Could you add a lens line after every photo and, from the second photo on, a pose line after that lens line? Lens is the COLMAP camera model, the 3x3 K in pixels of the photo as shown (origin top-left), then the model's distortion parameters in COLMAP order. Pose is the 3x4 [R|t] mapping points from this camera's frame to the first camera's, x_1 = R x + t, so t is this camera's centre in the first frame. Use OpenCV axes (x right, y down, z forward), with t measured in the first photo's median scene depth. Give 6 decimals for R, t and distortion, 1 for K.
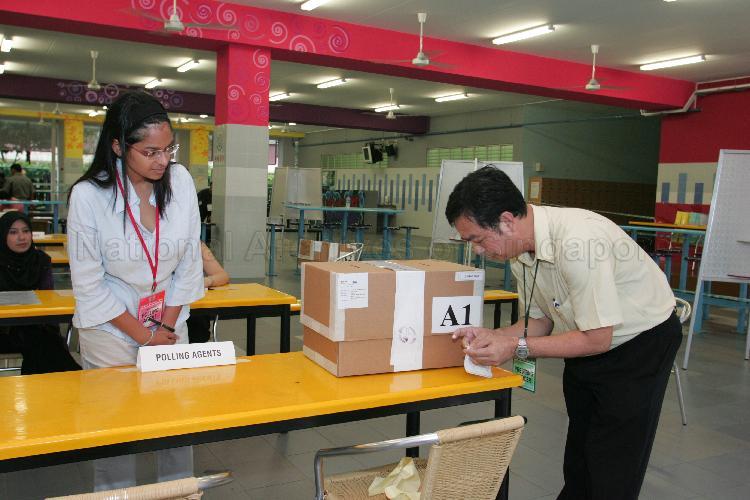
lens RADIAL K [[723.3, 0, 375.0], [0, 723.3, 250.0], [0, 0, 1]] dist [-0.028420, 0.035787]
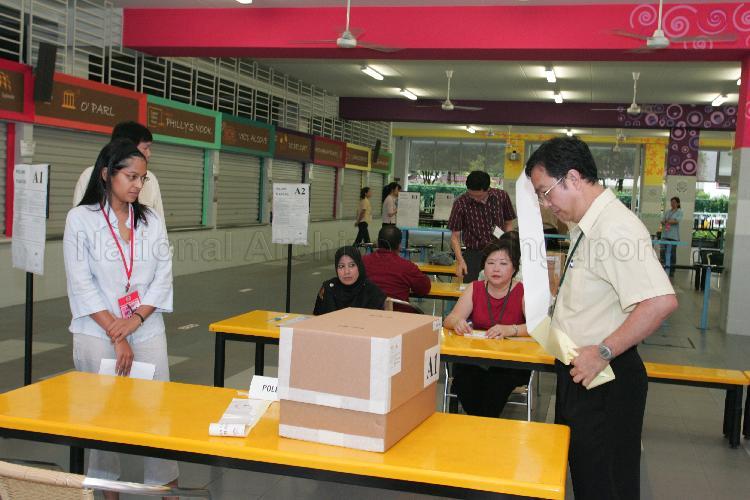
lens RADIAL K [[815.5, 0, 375.0], [0, 815.5, 250.0], [0, 0, 1]] dist [-0.033806, 0.103288]
pose [[0.714931, 0.047454, -0.697583, 0.109090], [-0.078388, 0.996844, -0.012526, -0.009433], [0.694787, 0.063637, 0.716395, 0.032915]]
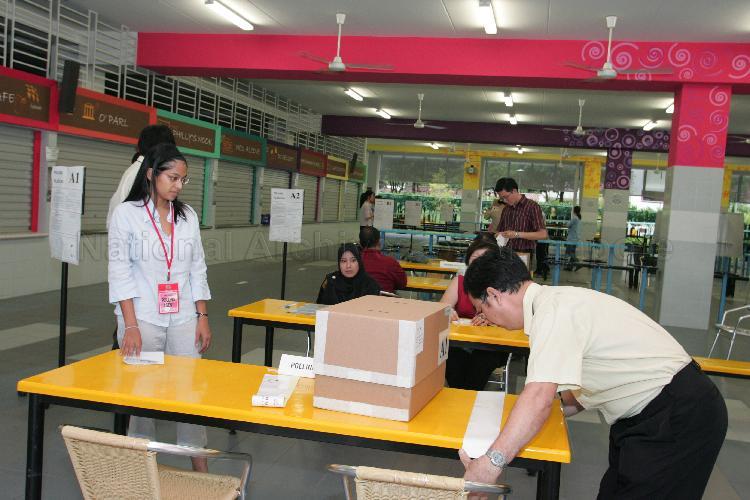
lens RADIAL K [[713.3, 0, 375.0], [0, 713.3, 250.0], [0, 0, 1]] dist [-0.053267, 0.087632]
pose [[0.742618, 0.057905, -0.667207, 0.098930], [-0.092782, 0.995544, -0.016868, -0.006724], [0.663257, 0.074431, 0.744681, 0.025025]]
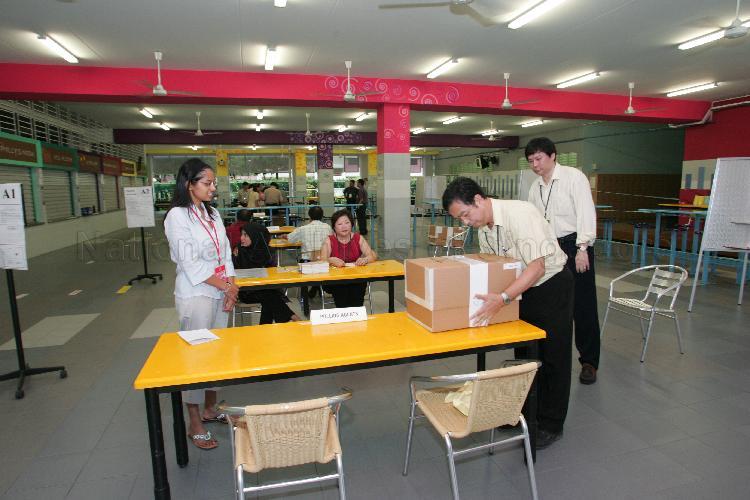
lens RADIAL K [[456.1, 0, 375.0], [0, 456.1, 250.0], [0, 0, 1]] dist [-0.086180, 0.046297]
pose [[0.969723, -0.015305, -0.243726, 0.014428], [0.029231, 0.998133, 0.053622, -0.010221], [0.242450, -0.059123, 0.968361, -0.001975]]
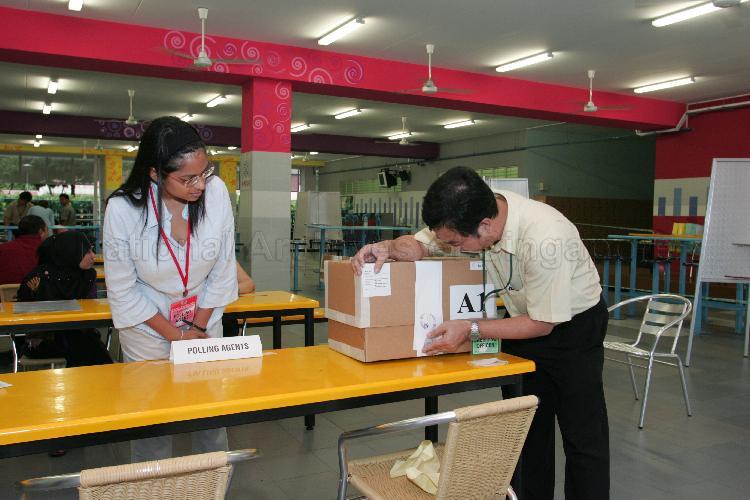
lens RADIAL K [[670.9, 0, 375.0], [0, 670.9, 250.0], [0, 0, 1]] dist [-0.035758, 0.017520]
pose [[0.999440, -0.023001, -0.024297, -0.000032], [0.022257, 0.999287, -0.030487, 0.005935], [0.024981, 0.029930, 0.999240, 0.002801]]
